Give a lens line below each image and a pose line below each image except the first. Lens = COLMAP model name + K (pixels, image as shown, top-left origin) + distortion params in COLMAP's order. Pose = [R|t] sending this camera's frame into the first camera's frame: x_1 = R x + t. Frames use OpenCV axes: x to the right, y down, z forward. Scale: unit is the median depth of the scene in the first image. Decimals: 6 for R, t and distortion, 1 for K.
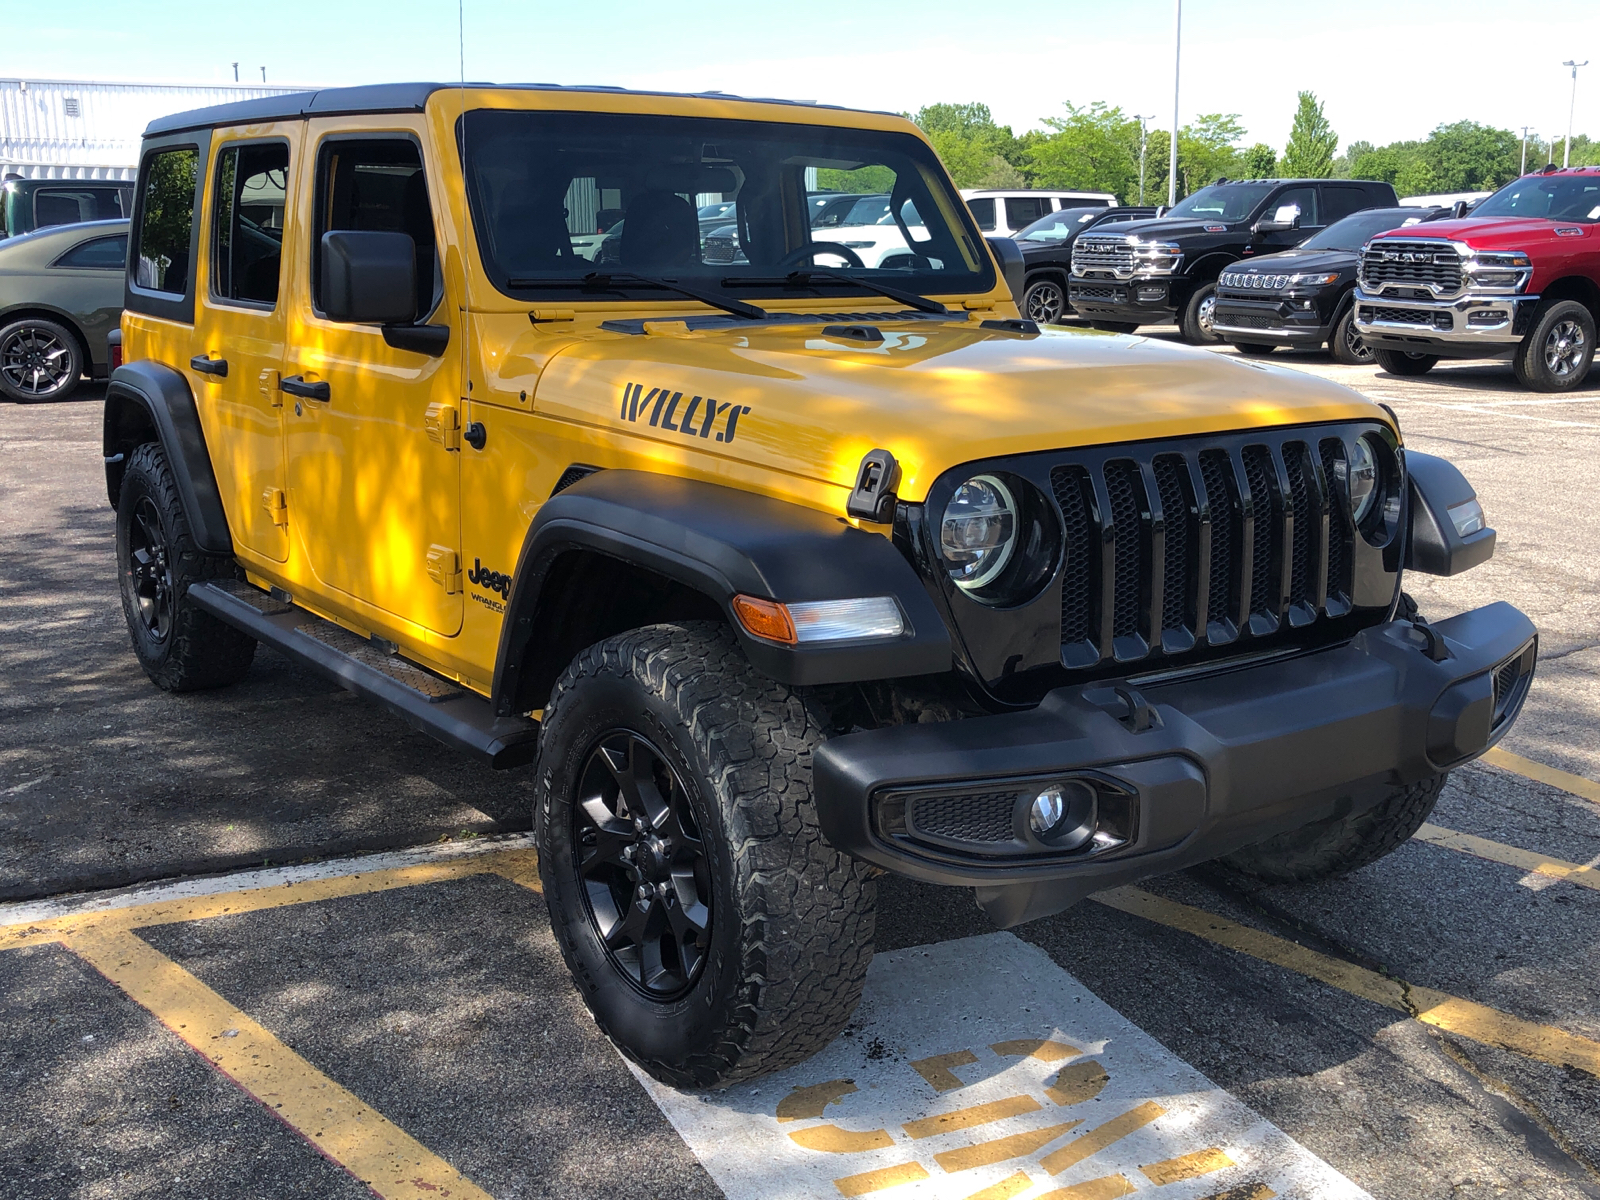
lens RADIAL K [[1661.0, 0, 800.6], [0, 1661.0, 544.6], [0, 0, 1]] dist [0.095242, -0.264799]
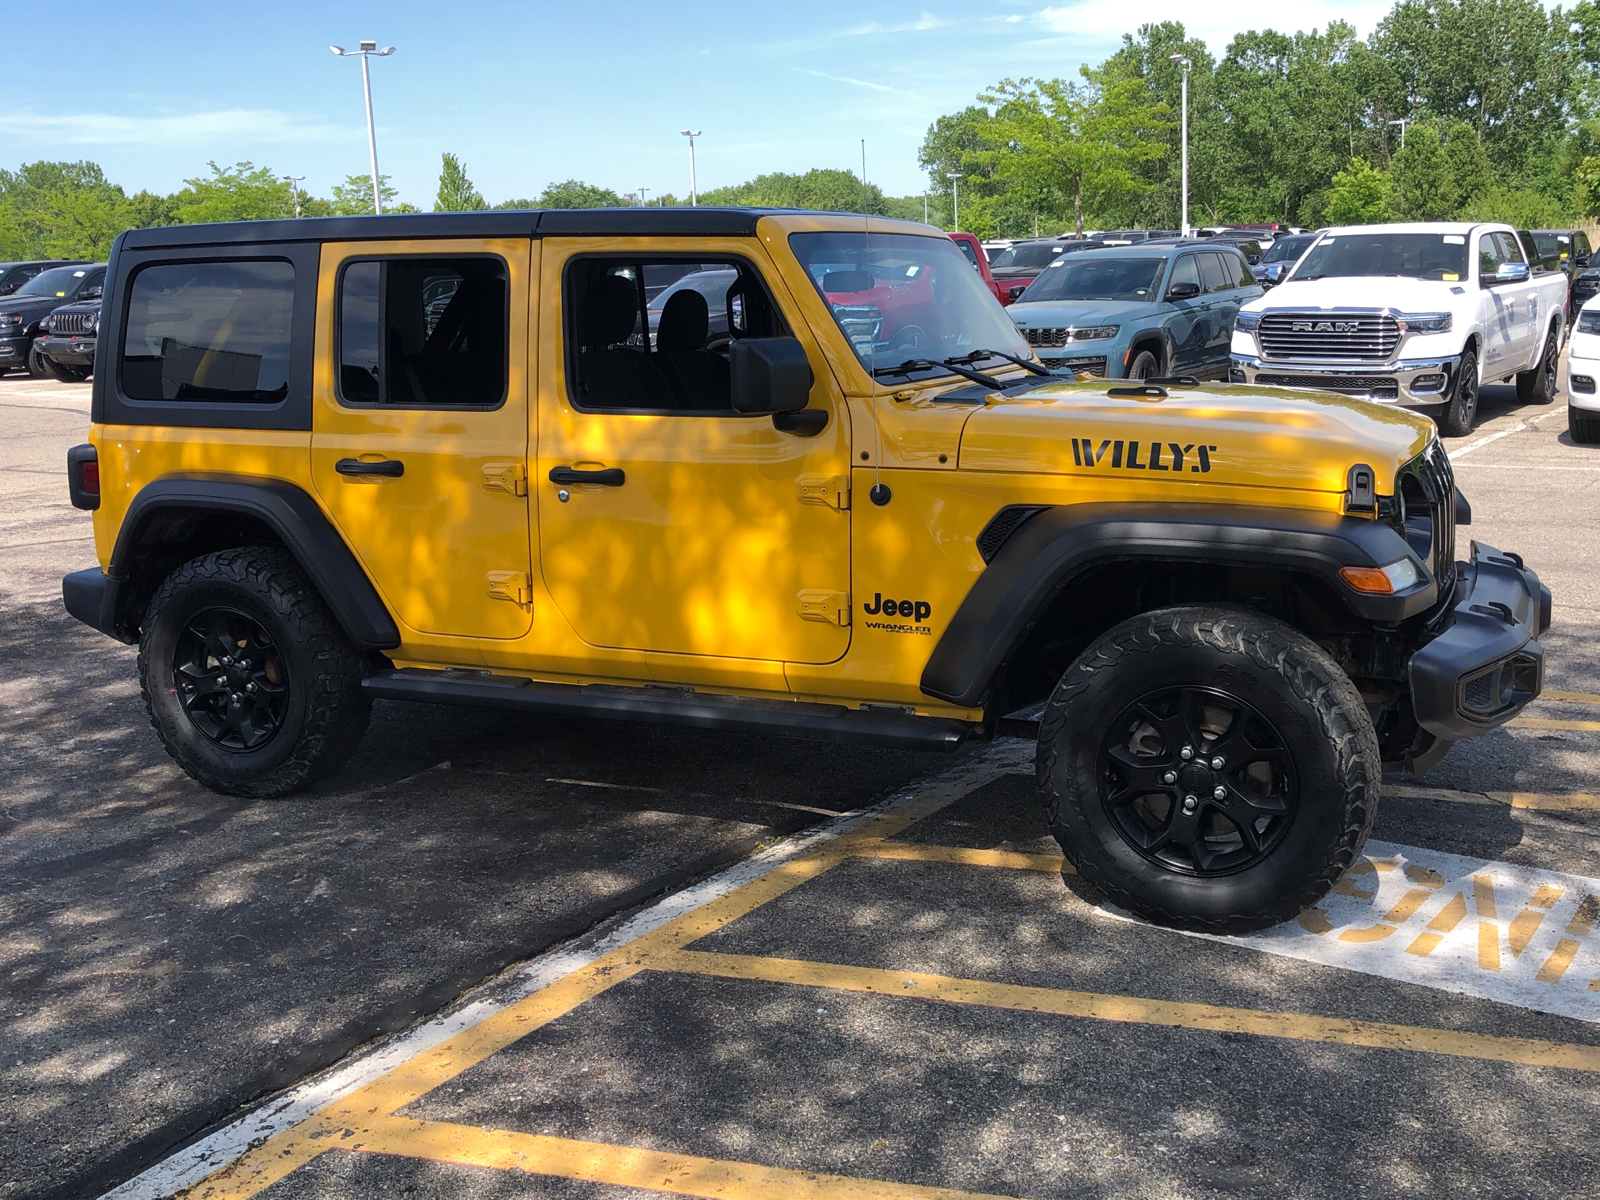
lens RADIAL K [[1653.4, 0, 794.7], [0, 1653.4, 555.1], [0, 0, 1]] dist [0.096170, -0.249772]
pose [[0.873406, -0.109676, 0.474481, -0.808096], [0.122057, 0.992512, 0.004741, -0.032569], [-0.471448, 0.053773, 0.880253, -0.052177]]
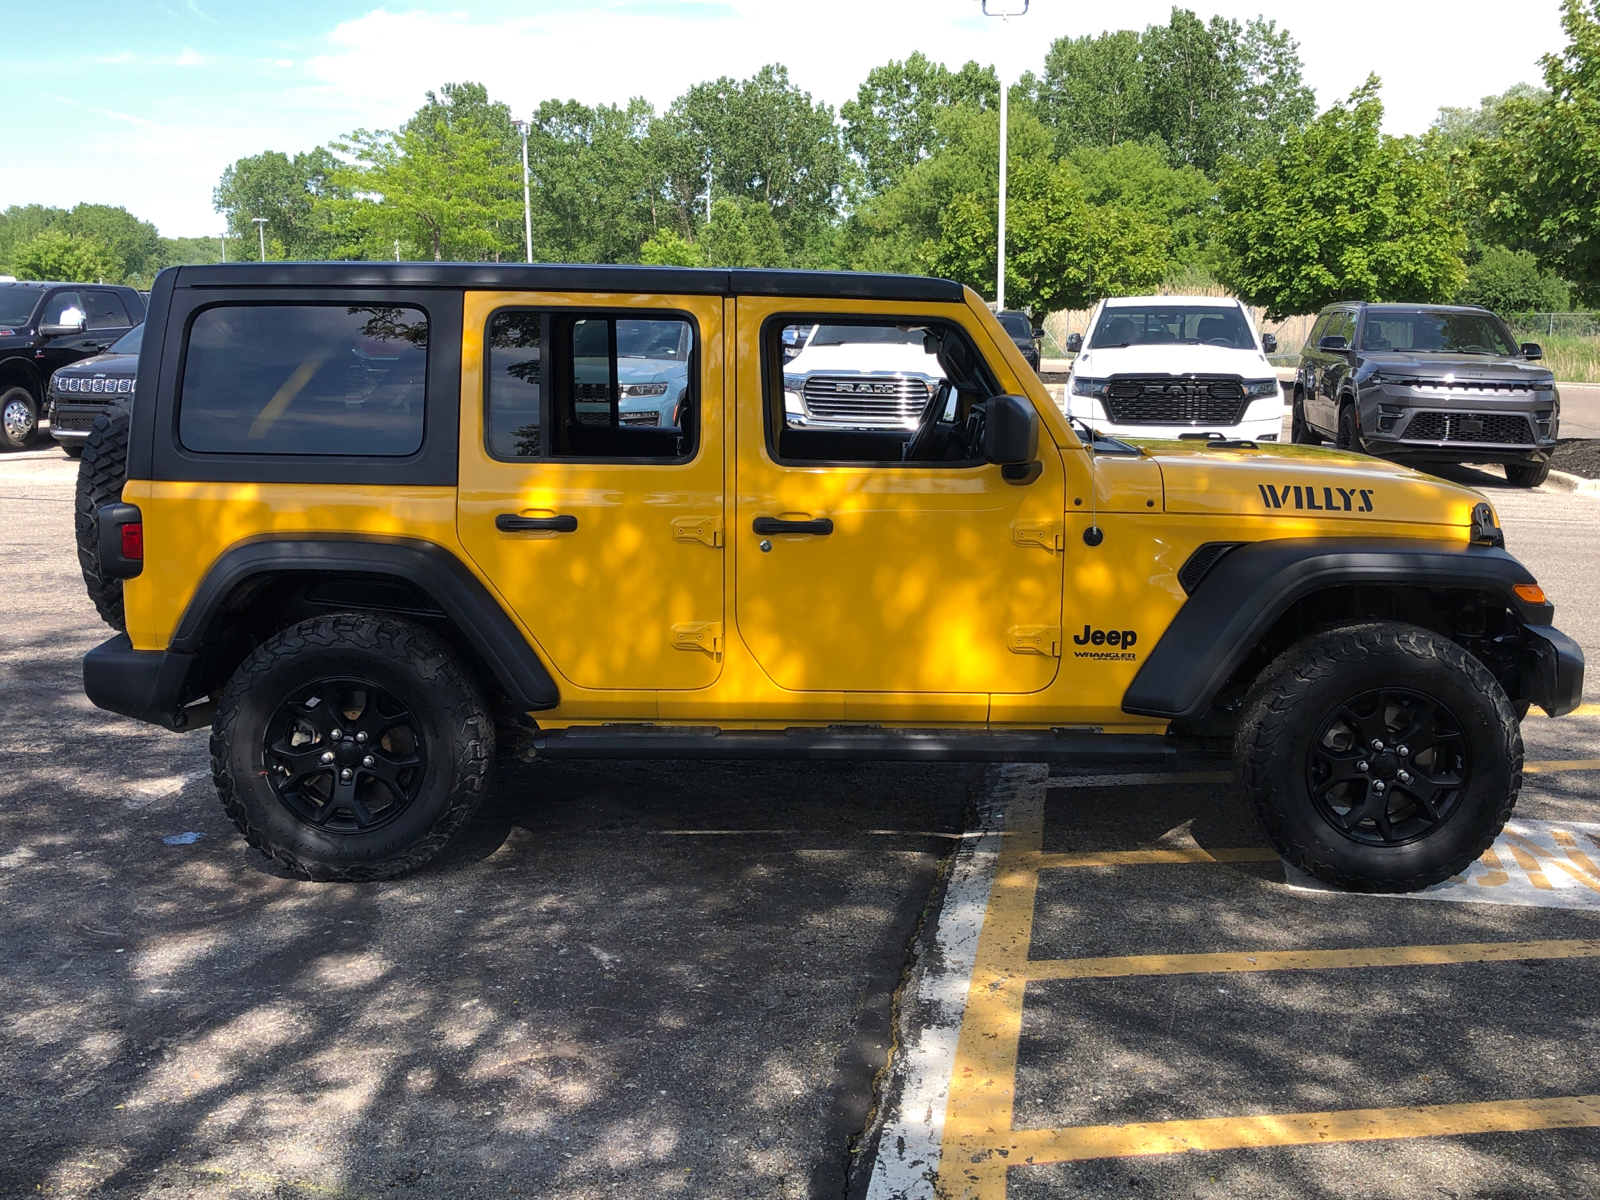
lens RADIAL K [[1653.4, 0, 794.7], [0, 1653.4, 555.1], [0, 0, 1]] dist [0.096170, -0.249772]
pose [[0.599775, -0.115125, 0.791843, -1.383890], [0.148925, 0.988366, 0.030895, -0.124686], [-0.786187, 0.099396, 0.609943, 0.341028]]
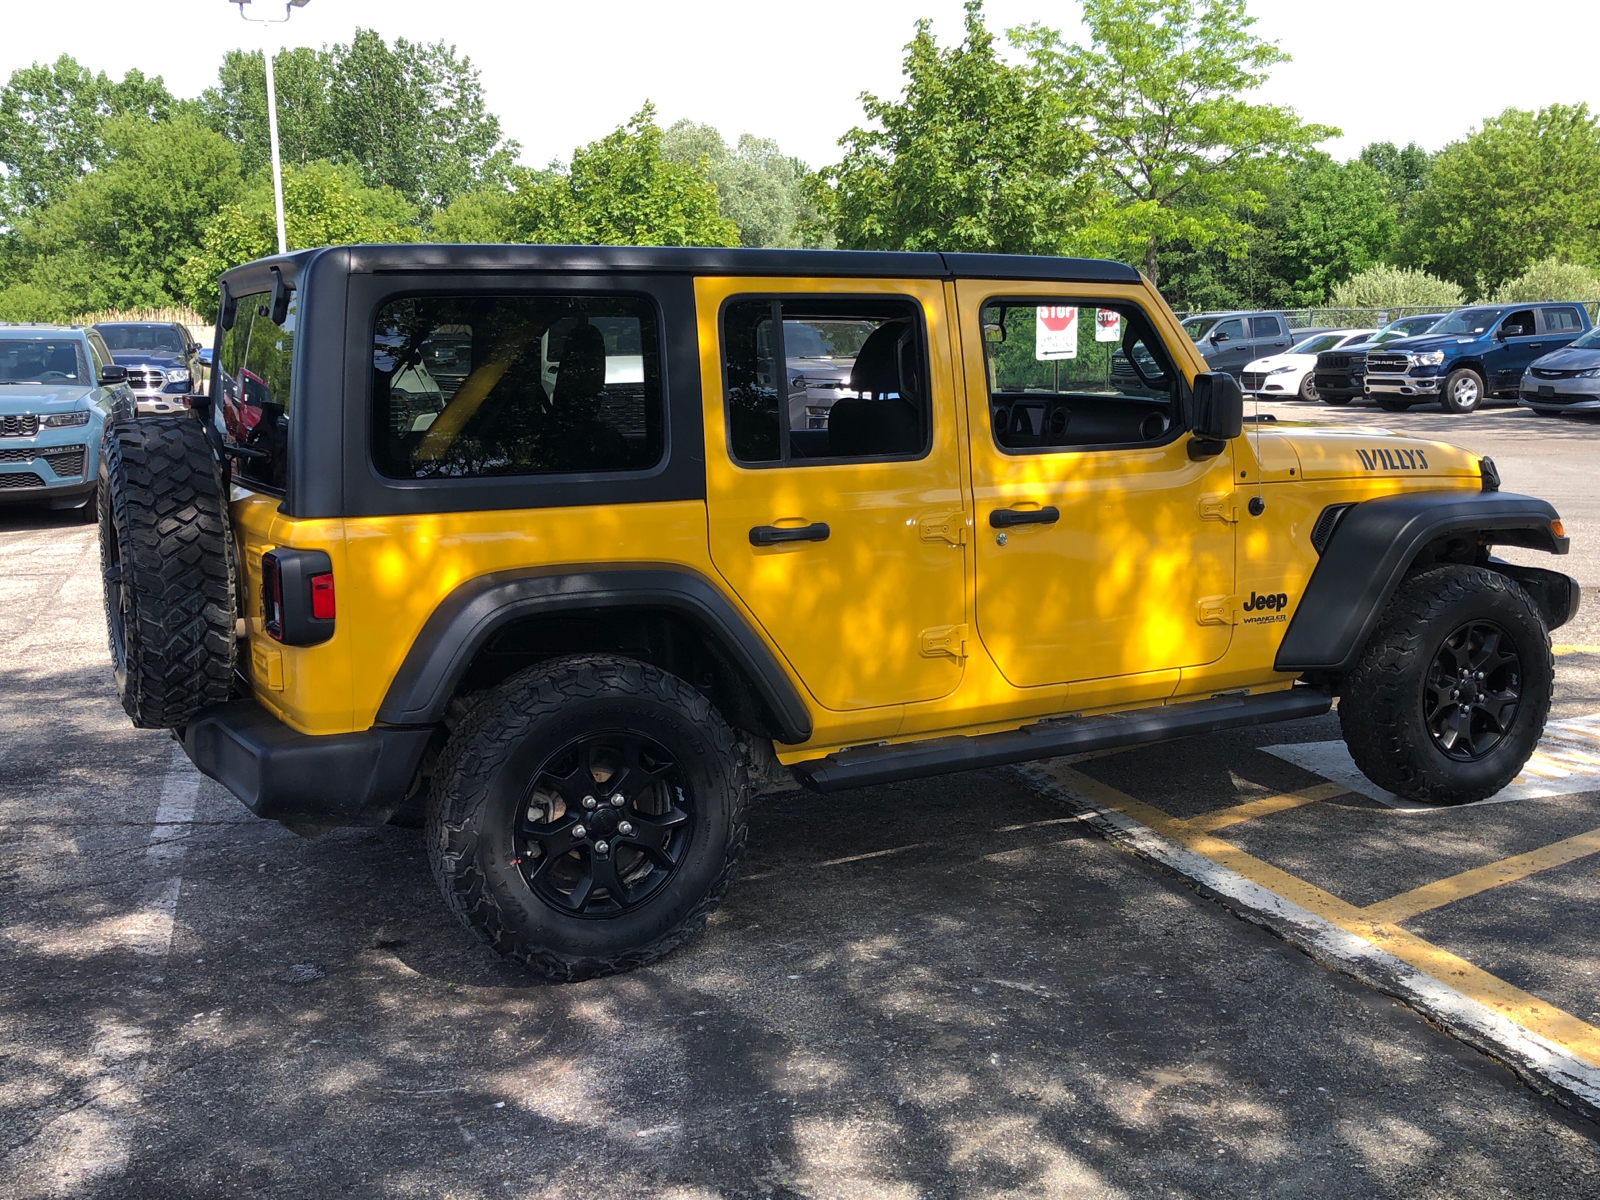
lens RADIAL K [[1653.4, 0, 794.7], [0, 1653.4, 555.1], [0, 0, 1]] dist [0.096170, -0.249772]
pose [[0.148294, -0.137096, 0.979395, -1.619730], [0.203299, 0.973419, 0.105477, -0.249414], [-0.967822, 0.183468, 0.172224, 1.103810]]
